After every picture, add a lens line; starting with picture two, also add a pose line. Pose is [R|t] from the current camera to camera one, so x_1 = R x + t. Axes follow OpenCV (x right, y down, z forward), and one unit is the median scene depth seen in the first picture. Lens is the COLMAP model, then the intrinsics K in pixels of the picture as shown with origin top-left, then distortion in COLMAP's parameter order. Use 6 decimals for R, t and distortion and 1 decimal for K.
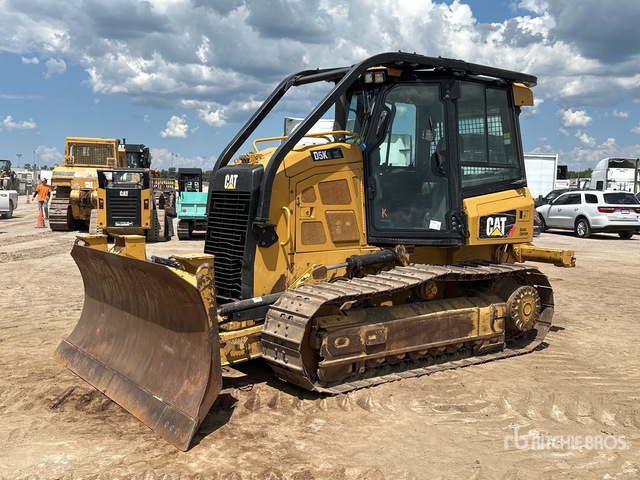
lens RADIAL K [[726.0, 0, 338.3], [0, 726.0, 233.1], [0, 0, 1]] dist [0.249812, 0.000000]
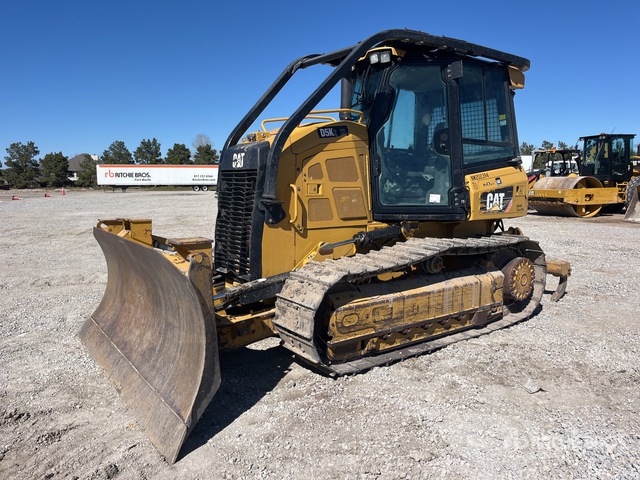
lens RADIAL K [[517.5, 0, 322.9], [0, 517.5, 229.4], [0, 0, 1]] dist [0.061447, -0.009455]
pose [[0.999238, -0.009882, -0.037770, -0.003746], [0.011224, 0.999307, 0.035491, 0.001138], [0.037393, -0.035888, 0.998656, 0.260961]]
